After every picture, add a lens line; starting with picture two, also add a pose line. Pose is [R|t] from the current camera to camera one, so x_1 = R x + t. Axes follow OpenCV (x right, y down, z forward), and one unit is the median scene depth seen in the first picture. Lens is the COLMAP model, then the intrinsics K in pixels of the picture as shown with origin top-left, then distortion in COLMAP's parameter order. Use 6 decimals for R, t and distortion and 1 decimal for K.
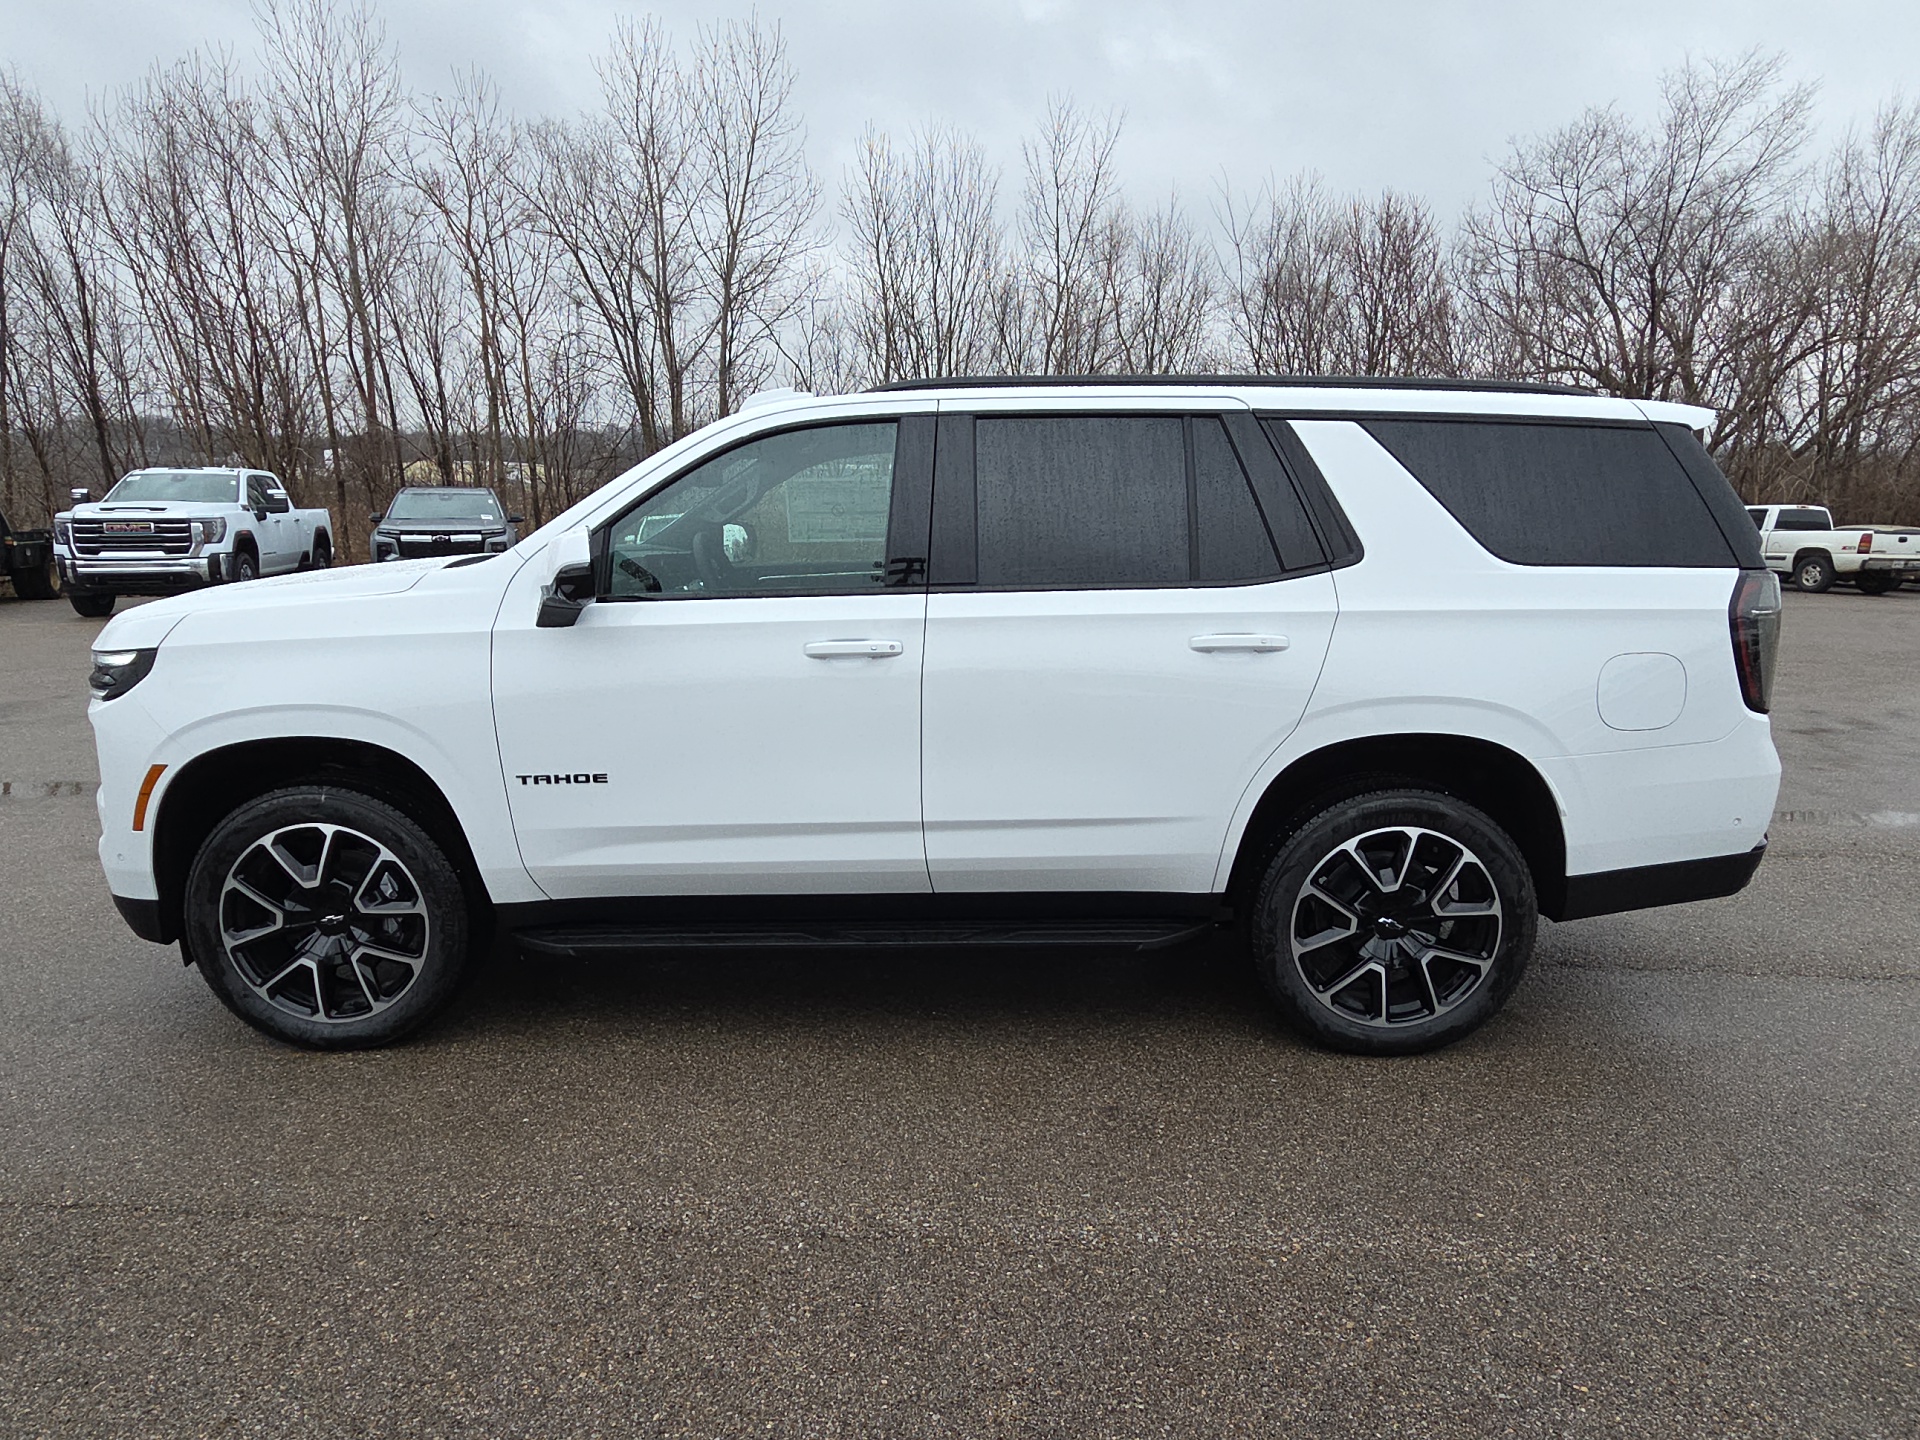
lens RADIAL K [[1204.9, 0, 944.9], [0, 1204.9, 727.7], [0, 0, 1]] dist [0.001458, -0.000863]
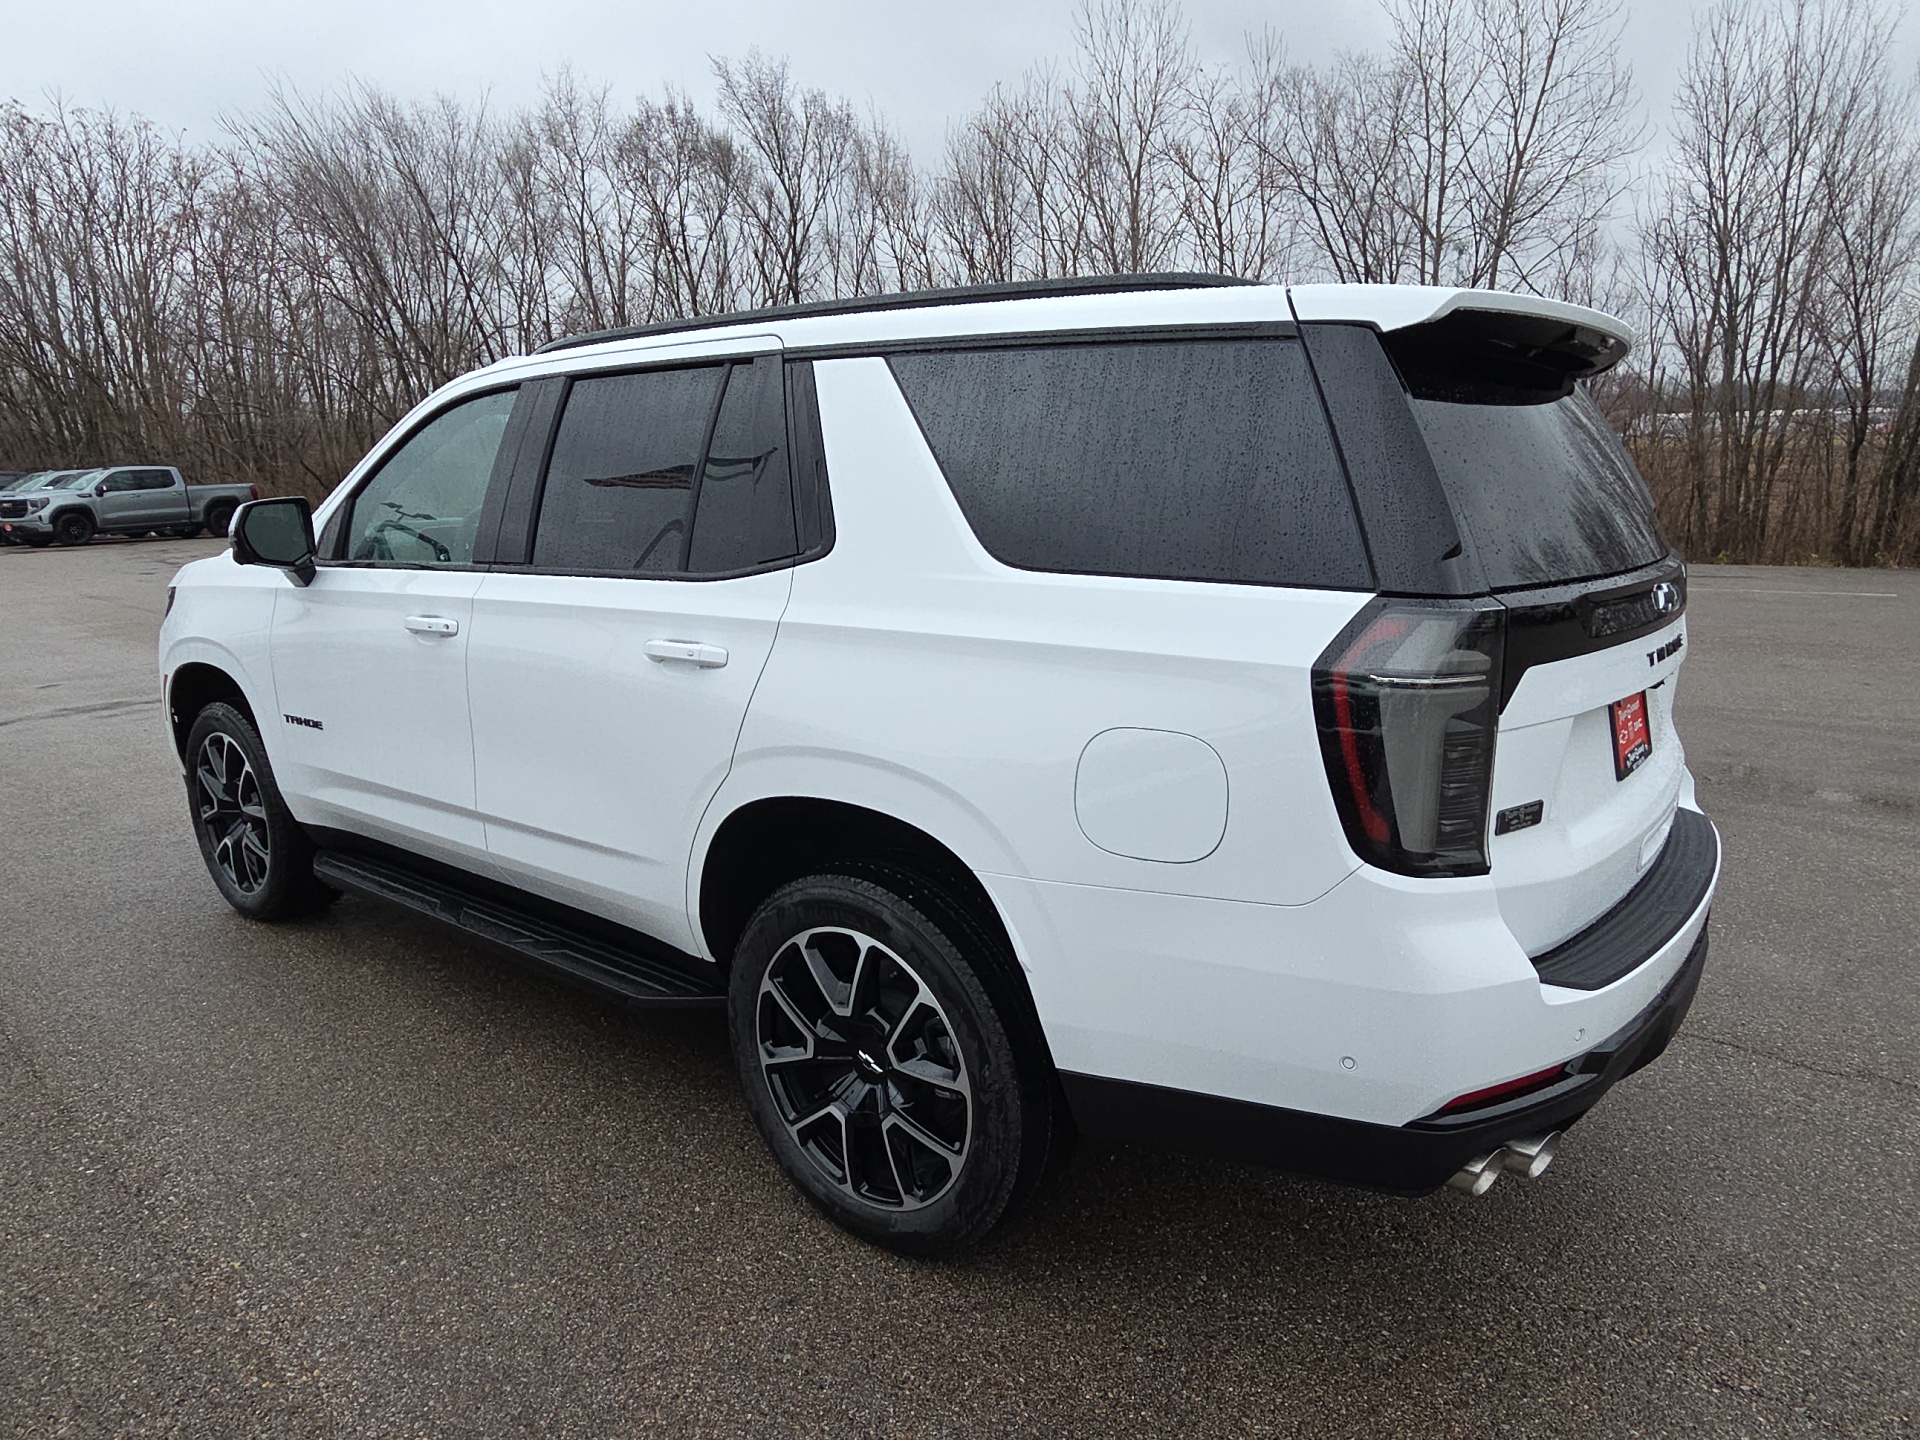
lens RADIAL K [[1204.9, 0, 944.9], [0, 1204.9, 727.7], [0, 0, 1]] dist [0.001458, -0.000863]
pose [[0.784283, 0.123278, -0.608031, 0.834636], [-0.103760, 0.992319, 0.067355, -0.089548], [0.611665, 0.010263, 0.791051, 0.467231]]
